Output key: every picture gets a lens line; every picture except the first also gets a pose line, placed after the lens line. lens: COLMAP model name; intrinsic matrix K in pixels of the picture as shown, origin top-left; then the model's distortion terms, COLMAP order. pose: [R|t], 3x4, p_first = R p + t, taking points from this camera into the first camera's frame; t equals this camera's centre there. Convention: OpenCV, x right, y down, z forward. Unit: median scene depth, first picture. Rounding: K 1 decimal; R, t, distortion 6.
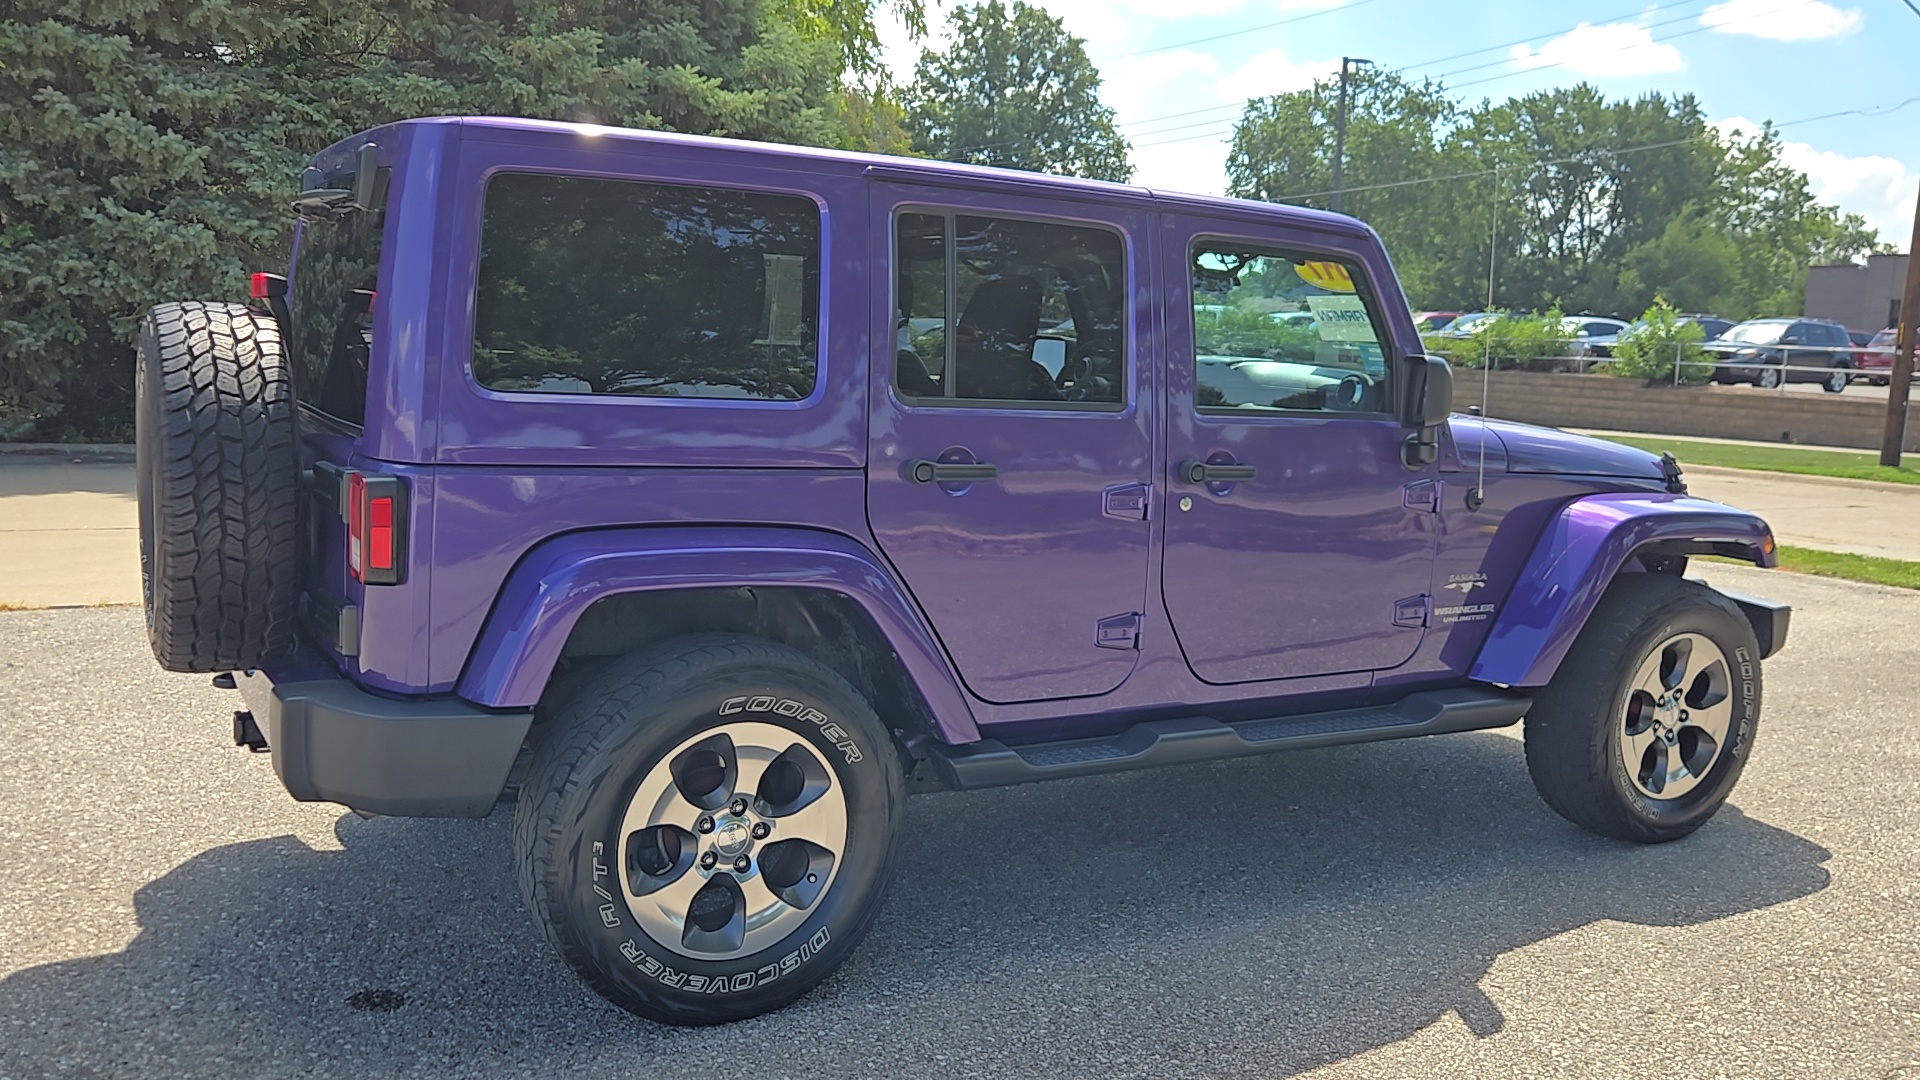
lens RADIAL K [[1605.8, 0, 960.0], [0, 1605.8, 540.0], [0, 0, 1]] dist [0.009112, -0.006257]
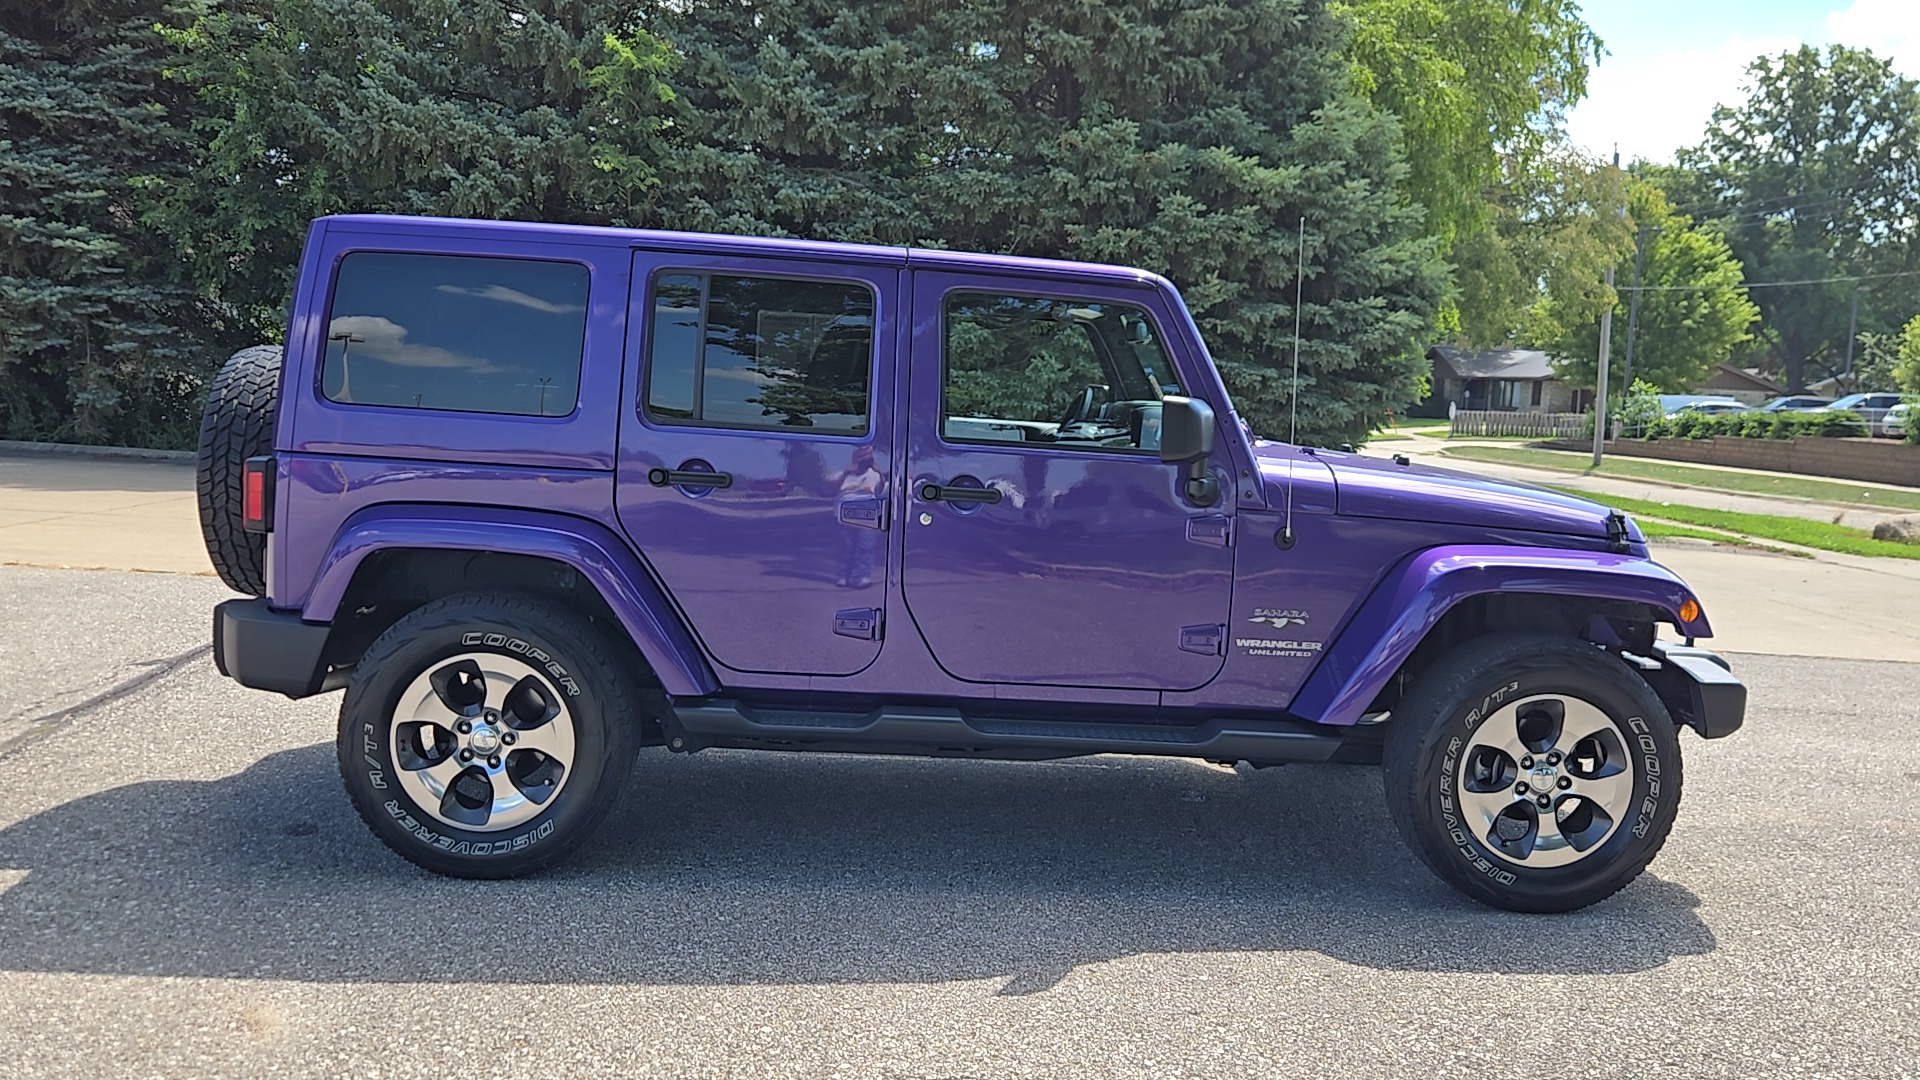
lens RADIAL K [[1609.5, 0, 958.9], [0, 1609.5, 536.3], [0, 0, 1]] dist [0.002763, -0.007438]
pose [[0.887066, 0.050614, -0.458860, 0.193000], [-0.073050, 0.996838, -0.031266, 0.006865], [0.455826, 0.061254, 0.887959, -0.004963]]
